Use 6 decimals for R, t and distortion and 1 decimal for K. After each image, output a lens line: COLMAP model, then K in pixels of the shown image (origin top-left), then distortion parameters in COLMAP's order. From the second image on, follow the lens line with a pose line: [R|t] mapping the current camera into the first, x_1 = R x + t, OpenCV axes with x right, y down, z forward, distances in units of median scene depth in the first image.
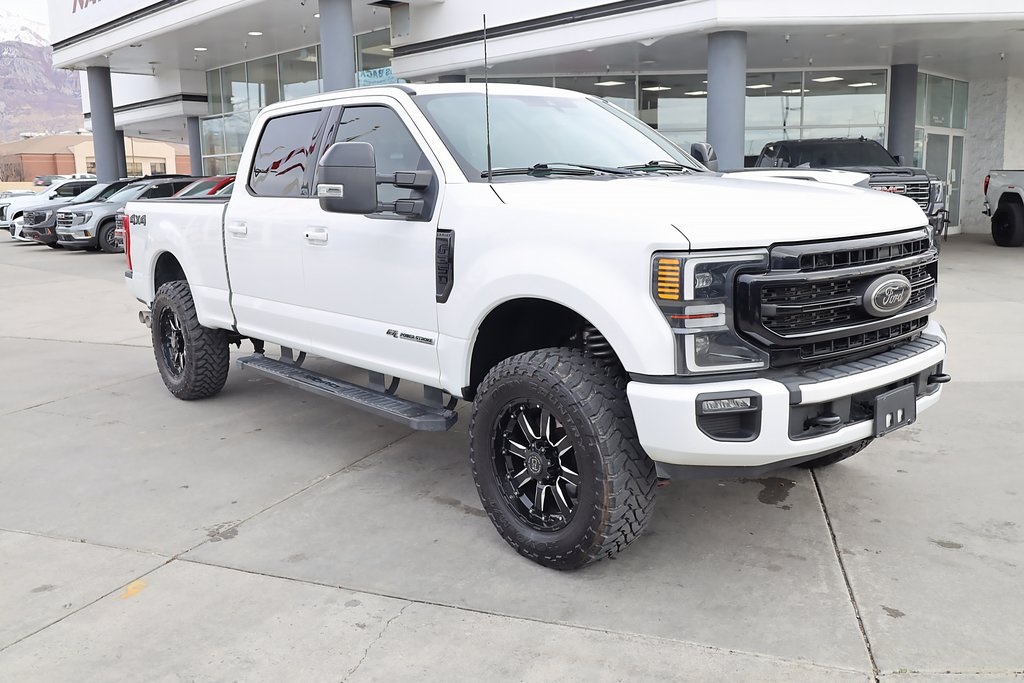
lens RADIAL K [[887.1, 0, 517.6], [0, 887.1, 339.6], [0, 0, 1]] dist [-0.011886, 0.006385]
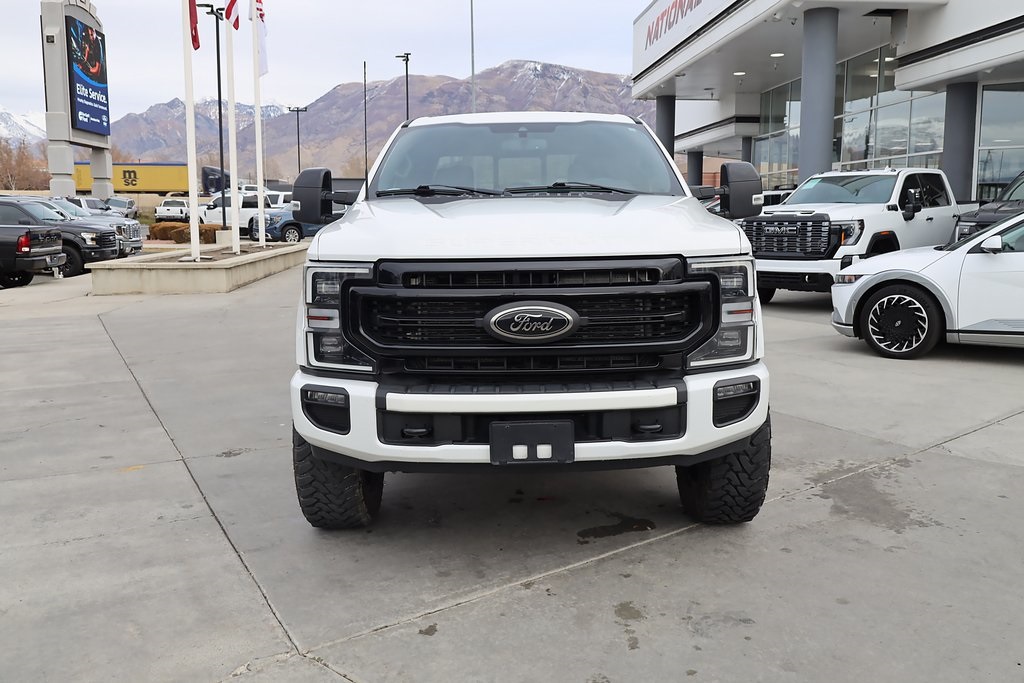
lens RADIAL K [[887.1, 0, 517.6], [0, 887.1, 339.6], [0, 0, 1]] dist [-0.011886, 0.006385]
pose [[0.766534, 0.110516, -0.632623, 0.987499], [-0.122391, 0.992166, 0.025028, -0.051640], [0.630434, 0.058242, 0.774055, 0.236103]]
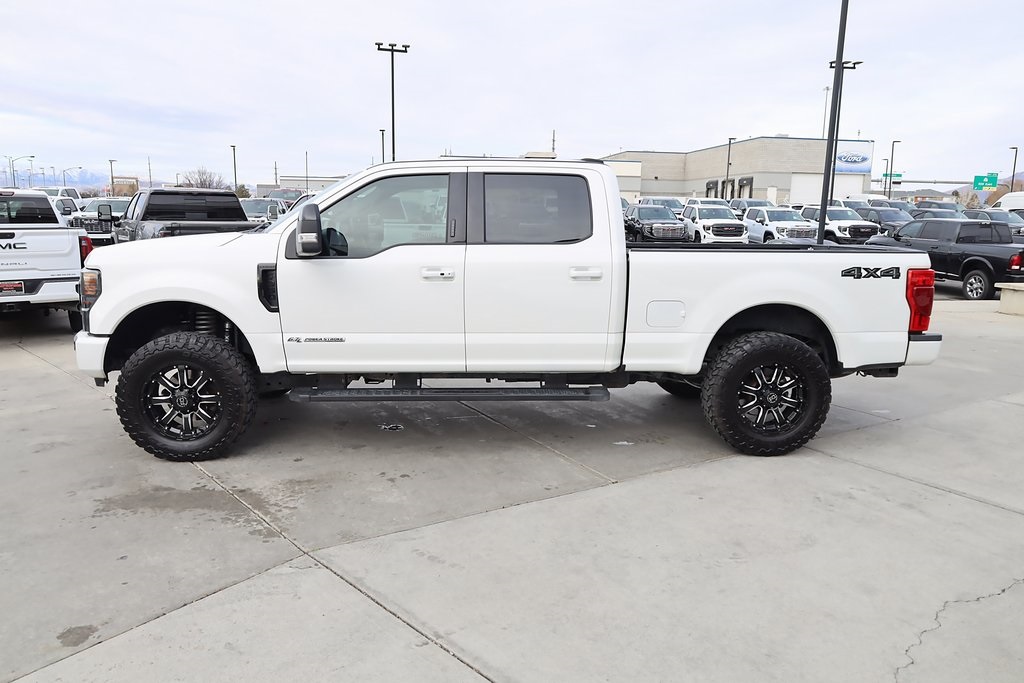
lens RADIAL K [[724.0, 0, 525.1], [0, 724.0, 339.1], [0, 0, 1]] dist [-0.000798, -0.002178]
pose [[-0.595083, 0.143350, -0.790776, 1.157699], [-0.136178, 0.951749, 0.275009, -0.522476], [0.792043, 0.271340, -0.546848, 2.633406]]
